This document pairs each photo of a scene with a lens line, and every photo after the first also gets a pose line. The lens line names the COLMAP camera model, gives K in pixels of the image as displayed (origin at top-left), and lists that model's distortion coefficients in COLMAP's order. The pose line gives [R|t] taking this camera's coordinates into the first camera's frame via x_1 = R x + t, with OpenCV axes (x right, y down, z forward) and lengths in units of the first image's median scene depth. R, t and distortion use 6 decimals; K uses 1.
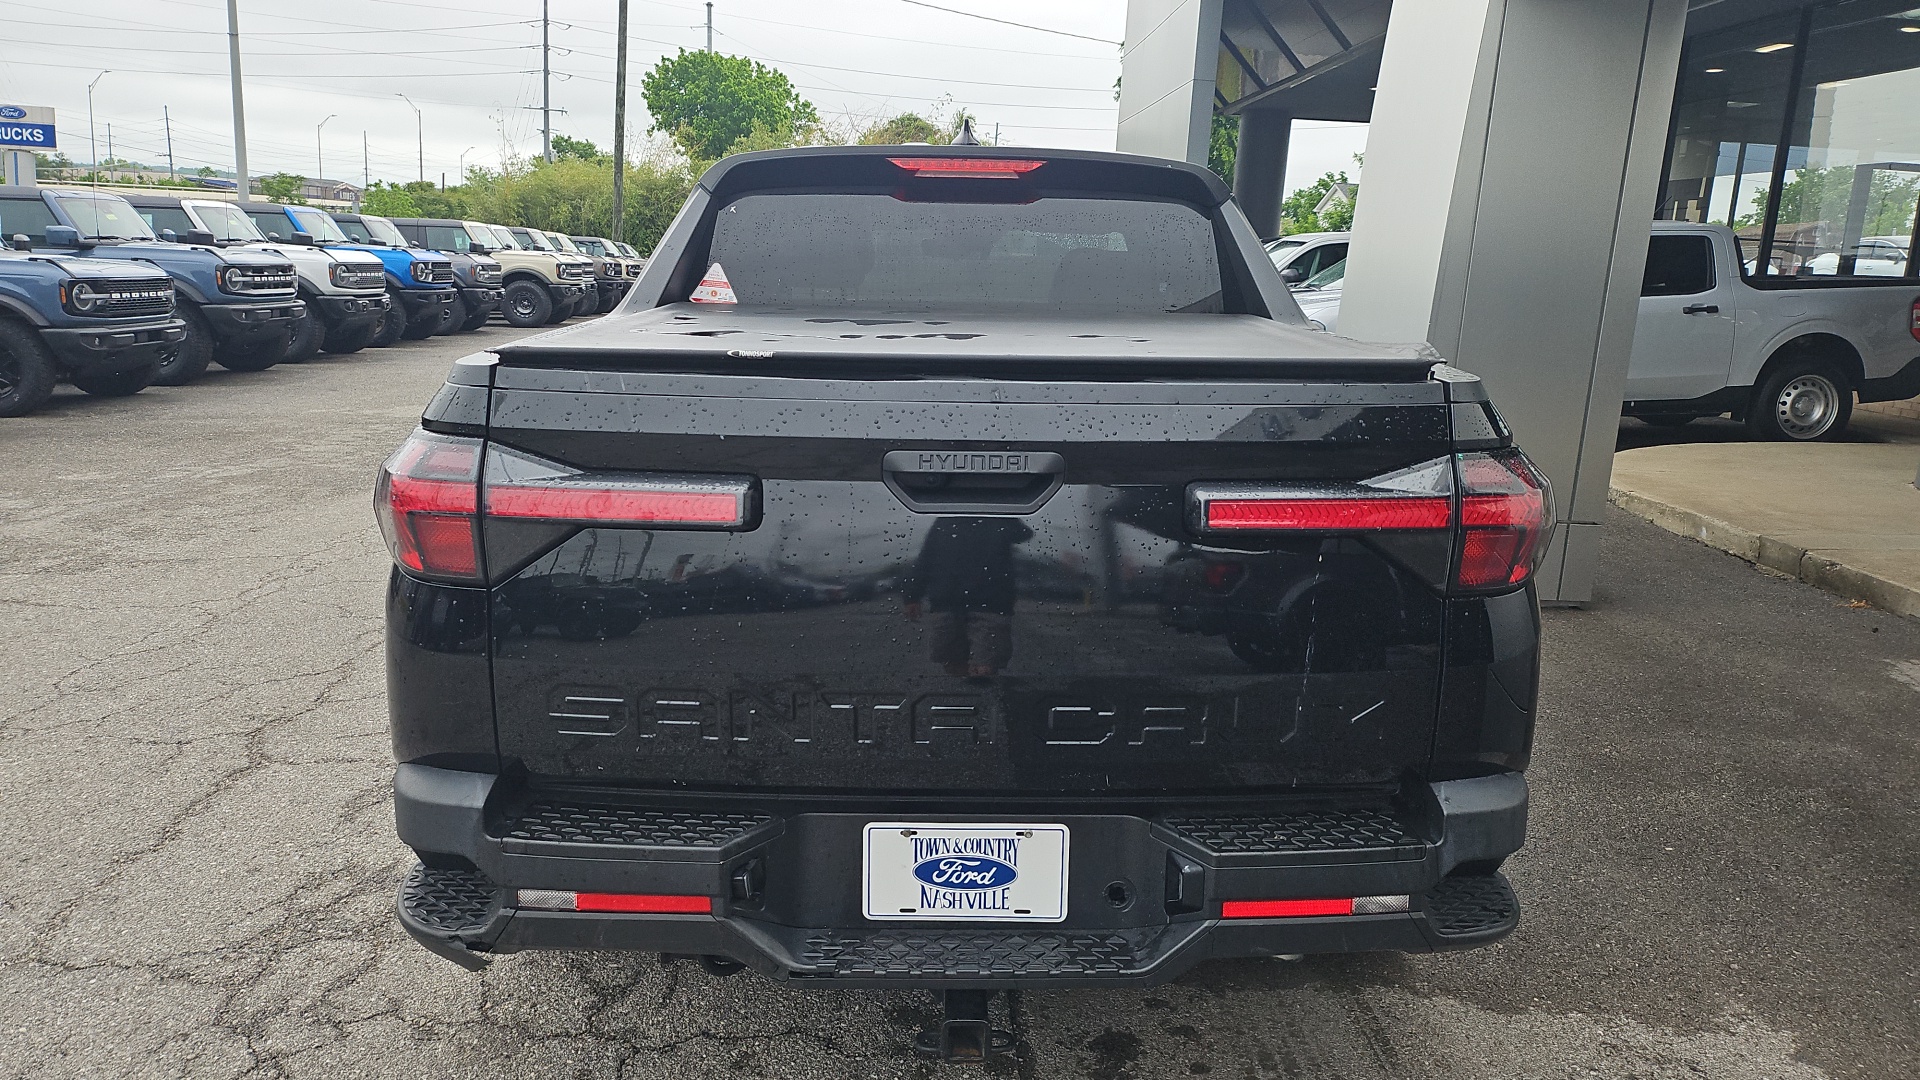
lens RADIAL K [[1355.6, 0, 961.0], [0, 1355.6, 528.1], [0, 0, 1]] dist [0.078193, -0.083198]
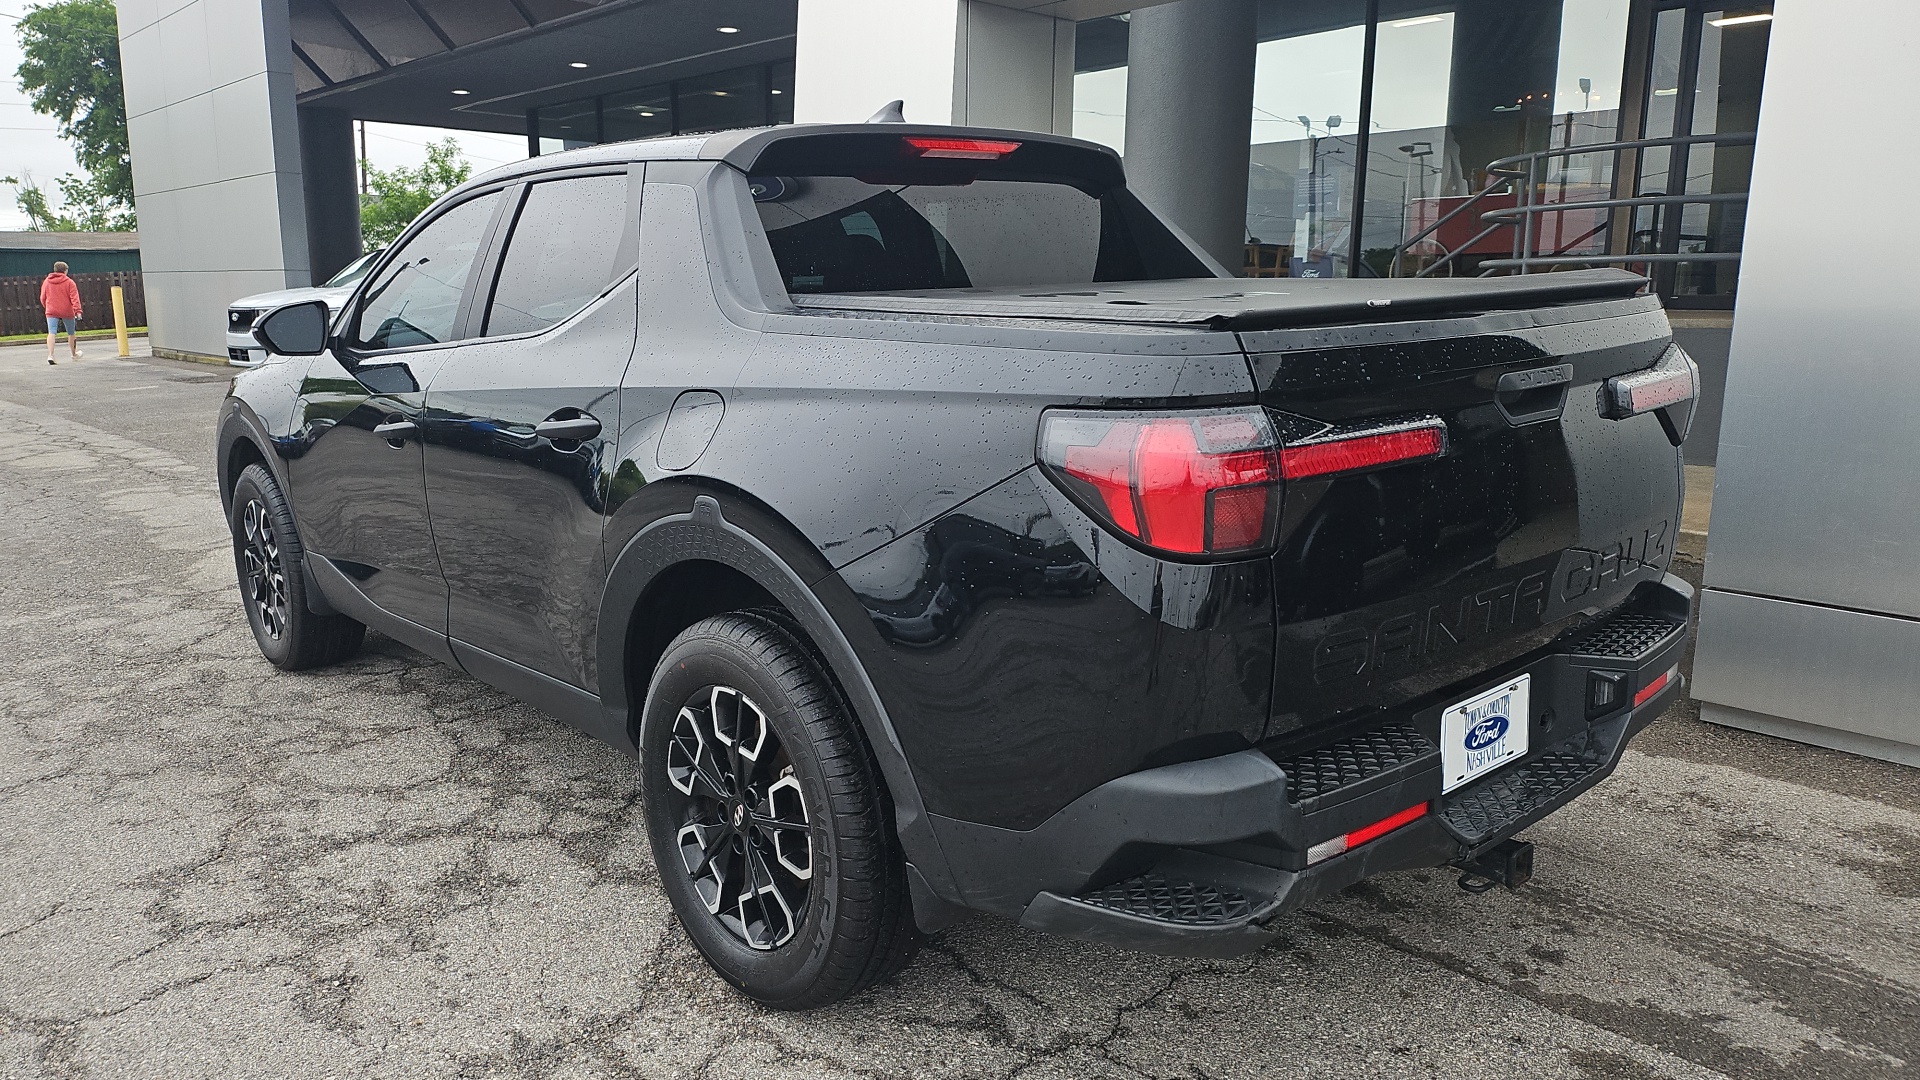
lens RADIAL K [[1401.7, 0, 902.8], [0, 1401.7, 548.3], [0, 0, 1]] dist [0.064180, -0.073593]
pose [[0.762044, -0.168204, 0.625297, -0.725409], [0.168218, 0.983942, 0.059673, -0.040830], [-0.625293, 0.059712, 0.778102, 0.226027]]
